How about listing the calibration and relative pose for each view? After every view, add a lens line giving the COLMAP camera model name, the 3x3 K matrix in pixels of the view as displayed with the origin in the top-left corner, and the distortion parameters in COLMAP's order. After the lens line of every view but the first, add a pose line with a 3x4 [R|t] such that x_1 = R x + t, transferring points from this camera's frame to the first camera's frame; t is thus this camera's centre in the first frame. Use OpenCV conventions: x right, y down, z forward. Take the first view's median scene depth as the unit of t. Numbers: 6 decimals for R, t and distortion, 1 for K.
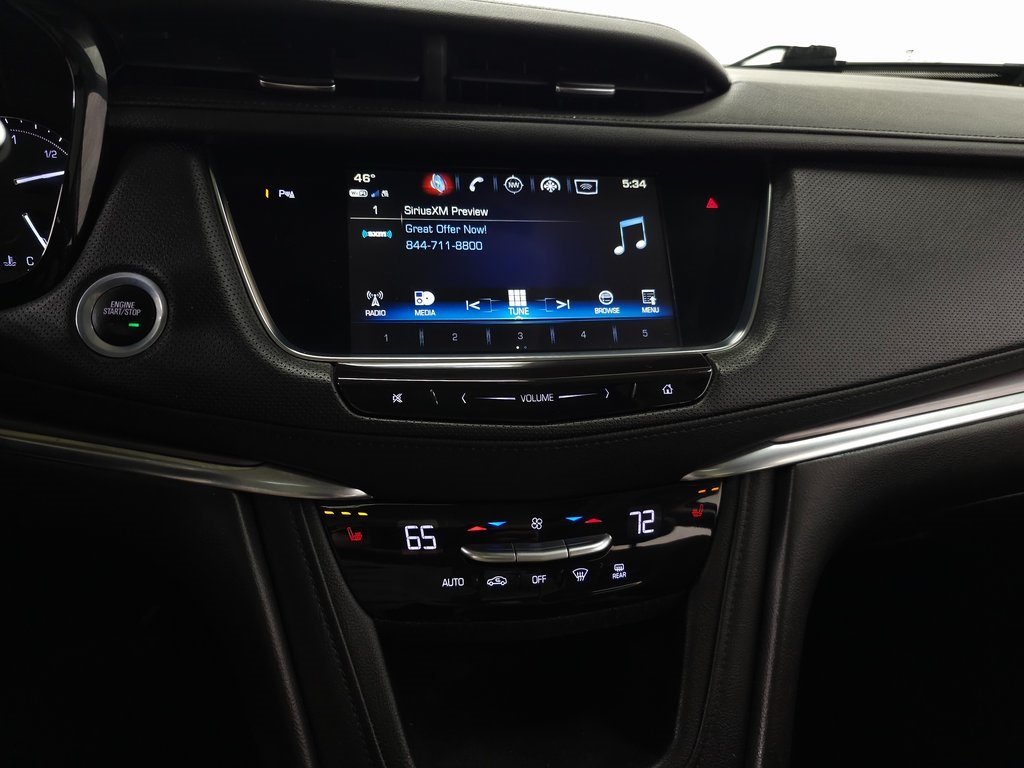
lens RADIAL K [[730.2, 0, 516.5], [0, 730.2, 385.8], [0, 0, 1]] dist [0.055969, -0.099096]
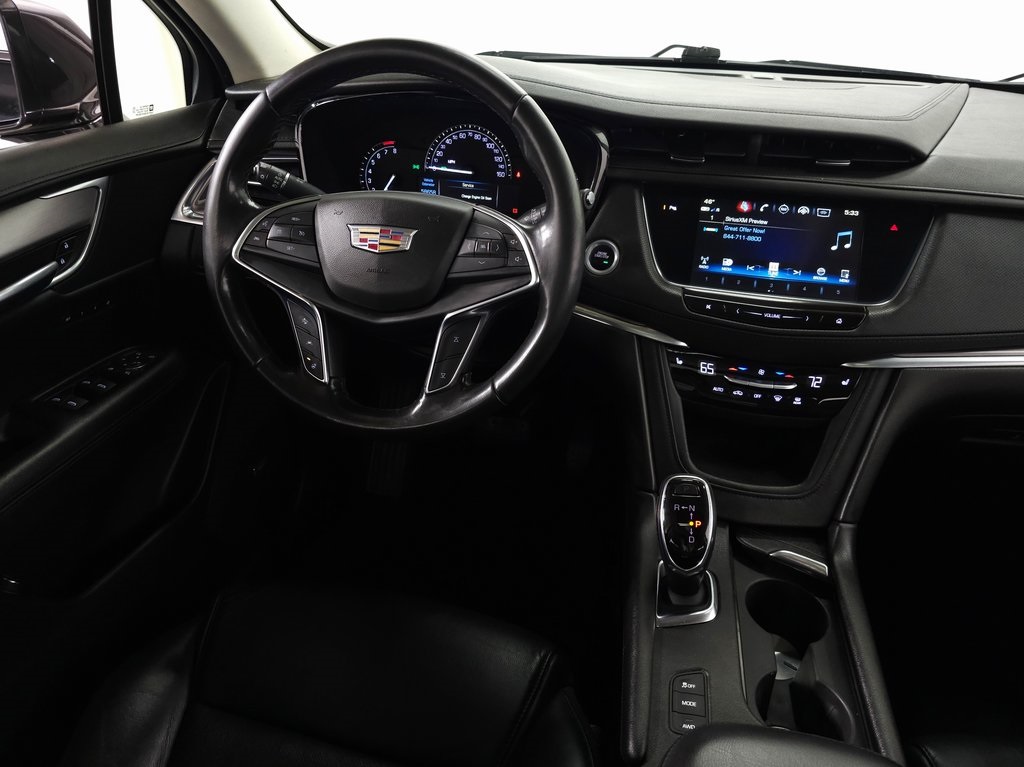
lens RADIAL K [[690.2, 0, 512.0], [0, 690.2, 383.5], [0, 0, 1]] dist [0.040572, -0.047875]
pose [[0.917146, 0.184361, -0.353346, 0.077322], [-0.136332, 0.978219, 0.156529, -0.003466], [0.374508, -0.095388, 0.922304, -1.134173]]
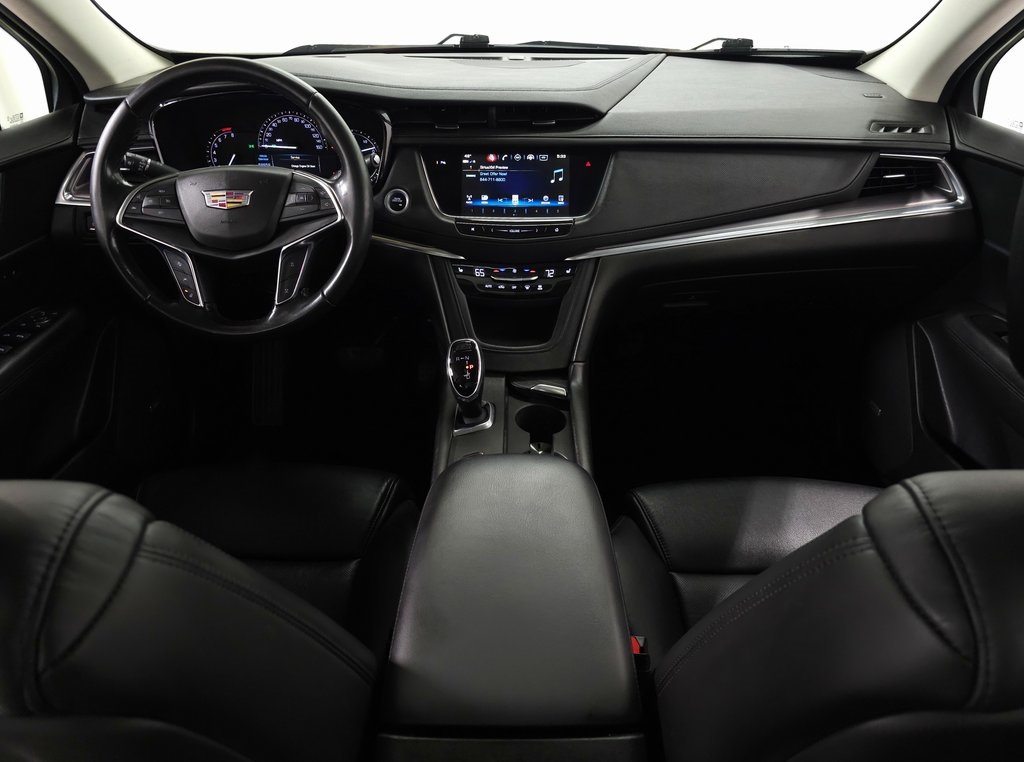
lens RADIAL K [[689.4, 0, 517.0], [0, 689.4, 375.4], [0, 0, 1]] dist [0.048572, -0.054825]
pose [[0.978045, 0.071707, -0.195669, 0.623612], [-0.036946, 0.983727, 0.175832, 0.099220], [0.205094, -0.164742, 0.964778, -1.890232]]
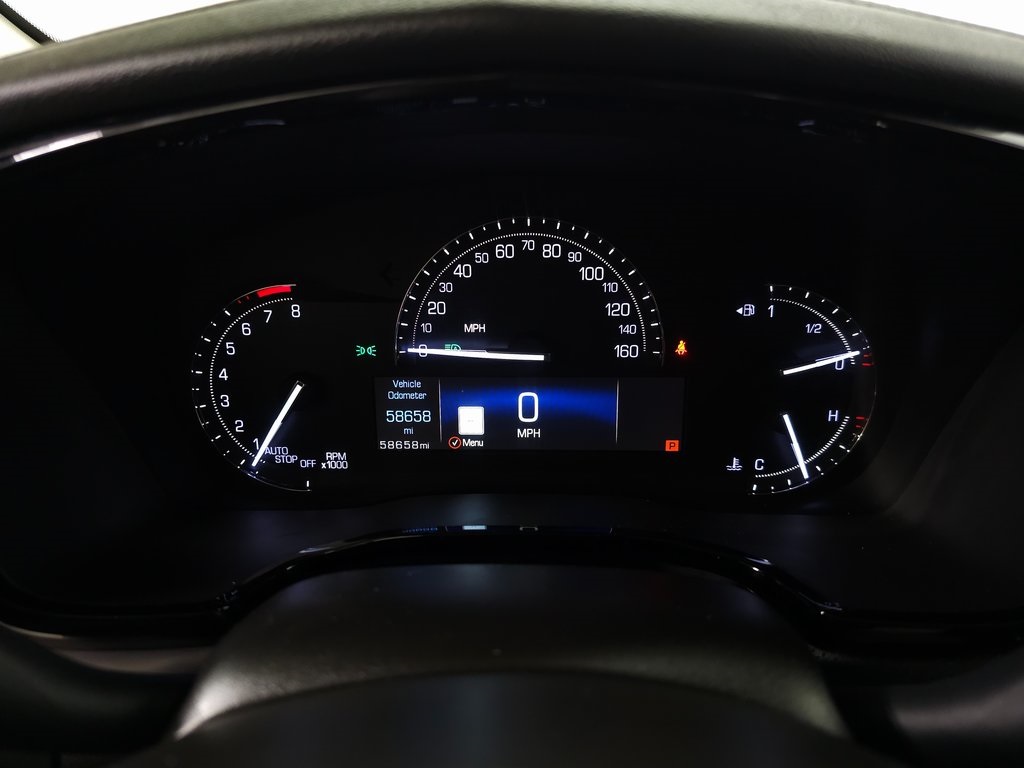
lens RADIAL K [[679.5, 0, 512.7], [0, 679.5, 362.2], [0, 0, 1]] dist [0.018936, -0.004513]
pose [[0.969862, 0.032862, -0.241429, -0.856105], [-0.031672, 0.999459, 0.008808, -0.314248], [0.241588, -0.000896, 0.970379, 0.301454]]
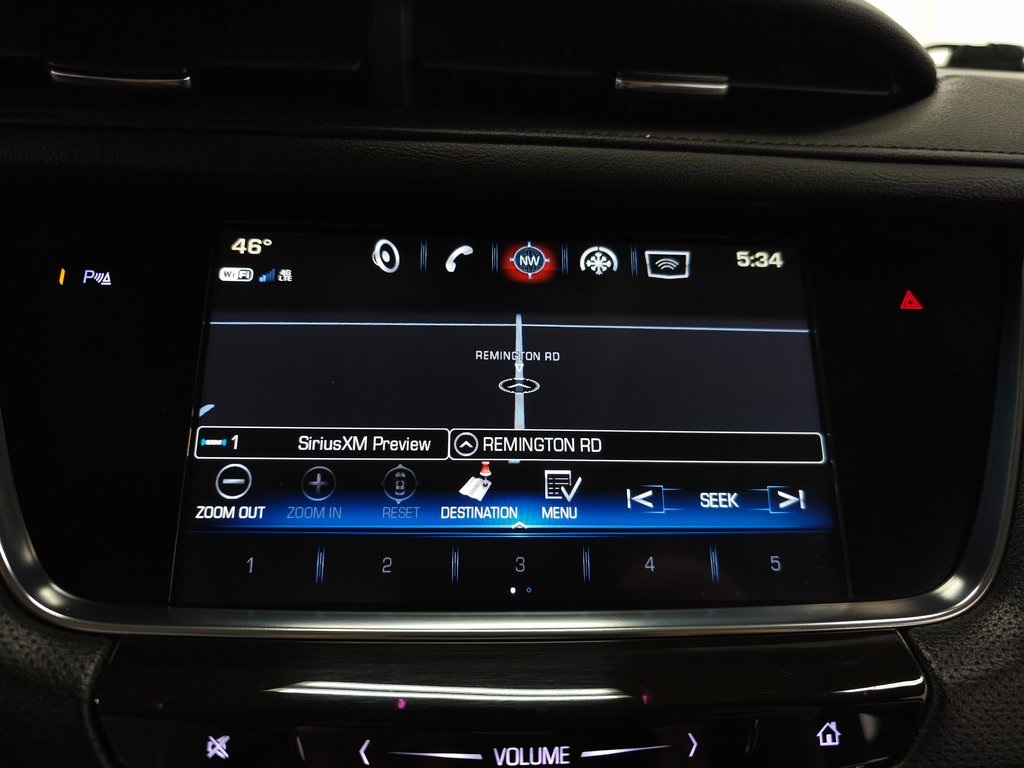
lens RADIAL K [[739.8, 0, 512.0], [0, 739.8, 384.0], [0, 0, 1]] dist [-0.011843, -0.007234]
pose [[0.991902, 0.041467, -0.120046, 0.054803], [-0.044695, 0.998705, -0.024318, -0.178299], [0.118882, 0.029487, 0.992470, 0.488525]]
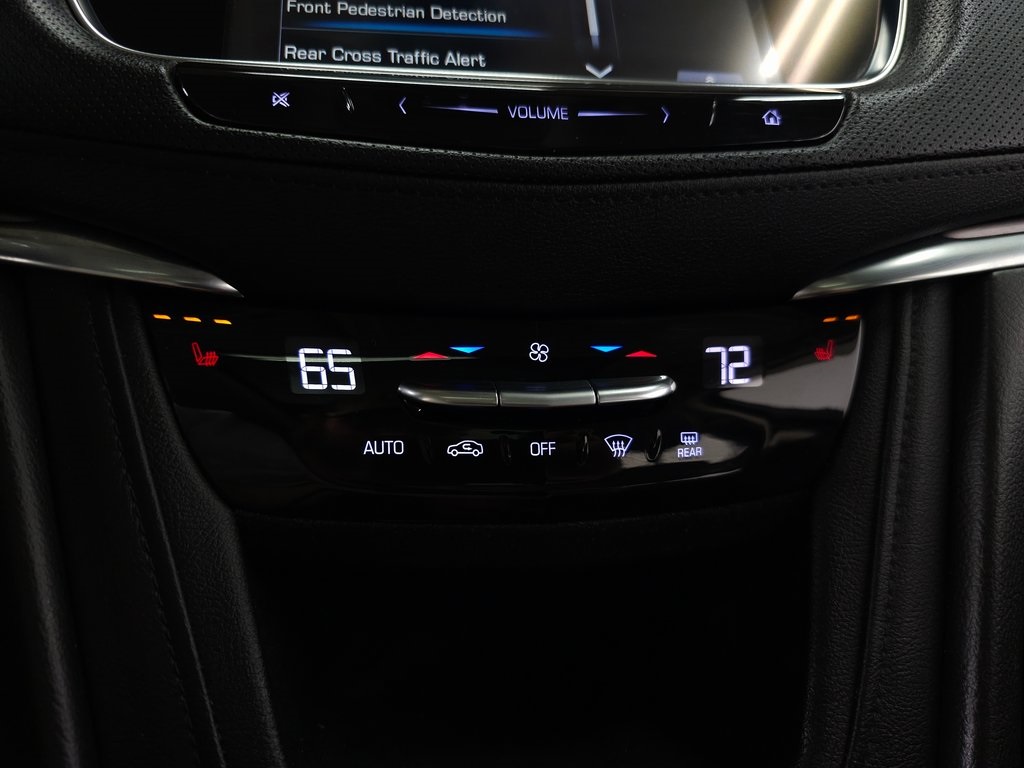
lens RADIAL K [[738.1, 0, 506.0], [0, 738.1, 383.6], [0, 0, 1]] dist [-0.011012, -0.007546]
pose [[0.998660, -0.003091, -0.051668, 0.029016], [-0.000713, 0.997300, -0.073433, 0.234498], [0.051756, 0.073371, 0.995961, 0.412341]]
